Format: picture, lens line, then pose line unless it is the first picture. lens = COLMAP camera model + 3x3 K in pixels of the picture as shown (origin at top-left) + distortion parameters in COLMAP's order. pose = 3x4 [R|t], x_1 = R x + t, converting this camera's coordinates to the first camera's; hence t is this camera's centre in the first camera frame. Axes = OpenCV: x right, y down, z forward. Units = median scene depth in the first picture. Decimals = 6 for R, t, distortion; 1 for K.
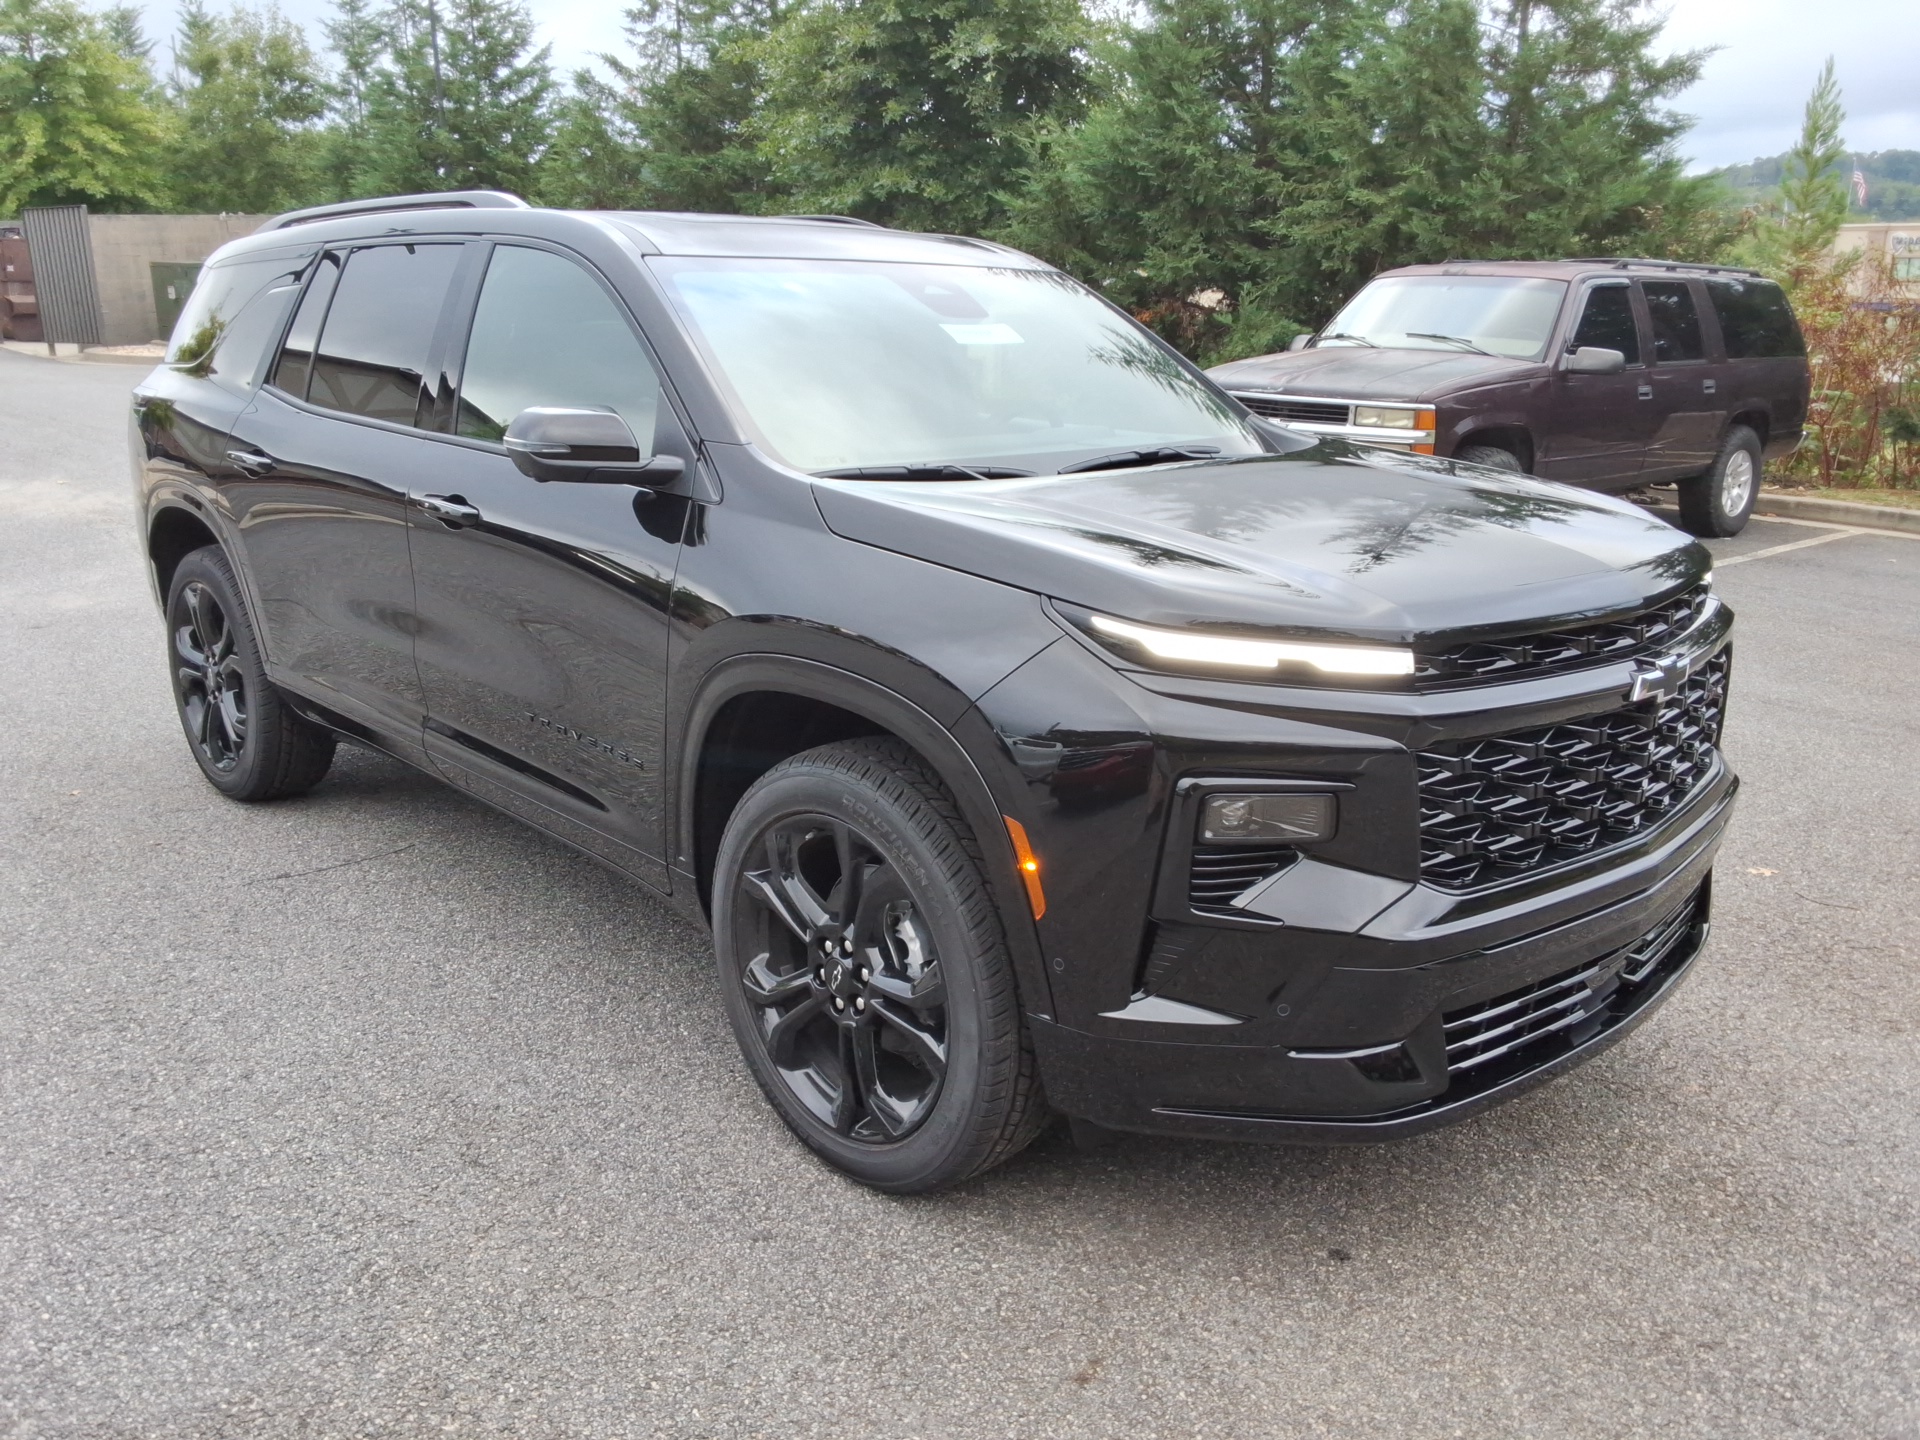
lens RADIAL K [[1581.6, 0, 978.4], [0, 1581.6, 663.0], [0, 0, 1]] dist [0.096849, -0.138950]
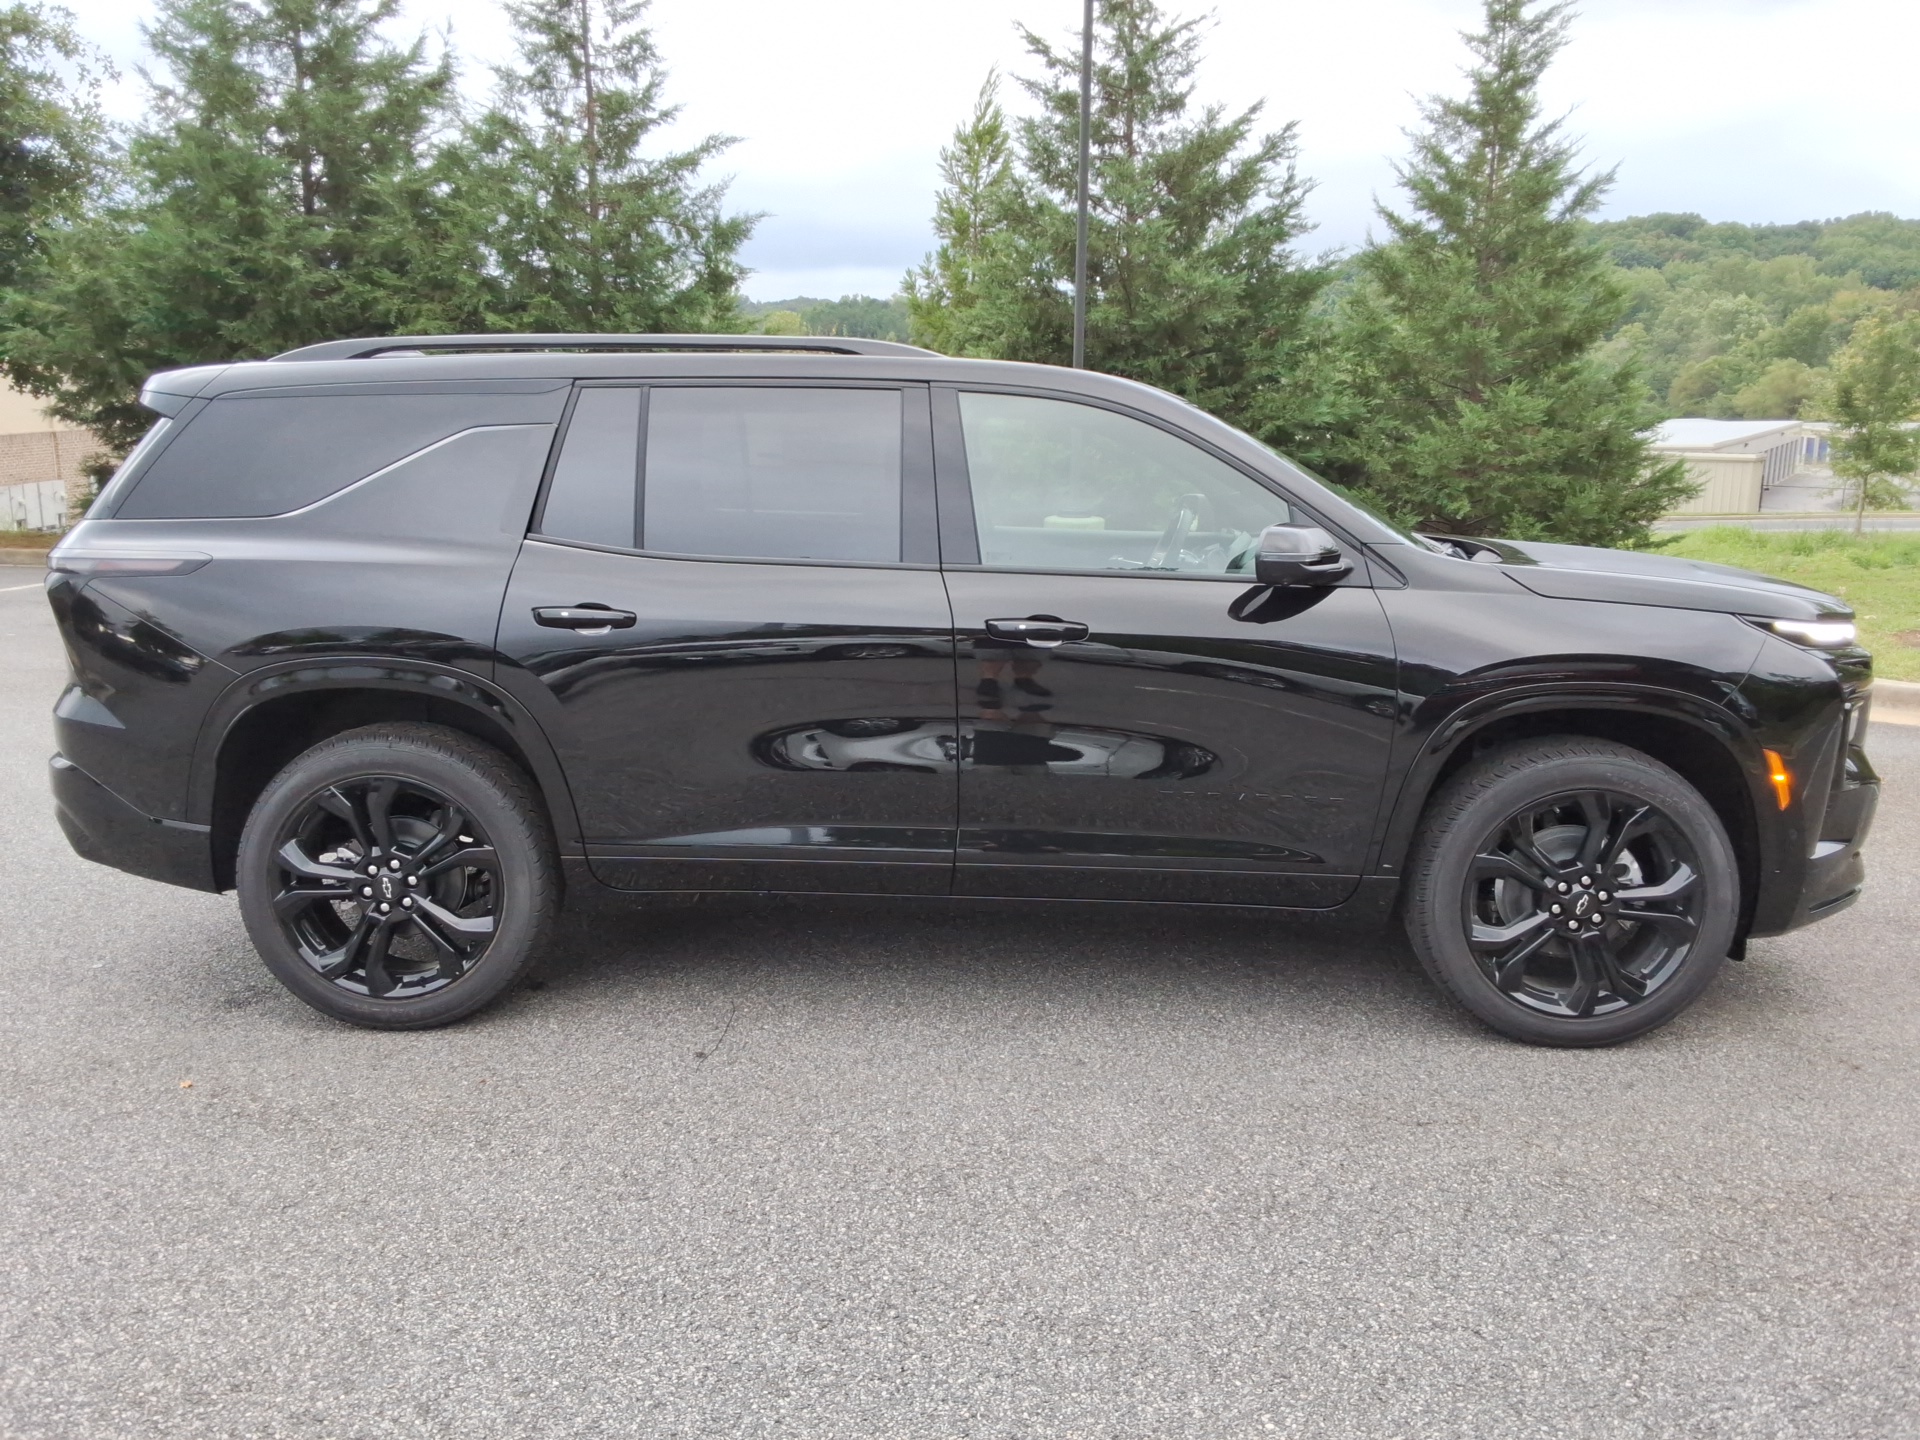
lens RADIAL K [[1562.9, 0, 970.0], [0, 1562.9, 691.2], [0, 0, 1]] dist [0.121418, -0.195912]
pose [[0.703775, -0.124598, 0.699412, -1.308575], [0.158202, 0.987266, 0.016689, -0.091670], [-0.692585, 0.098903, 0.714524, 0.310428]]
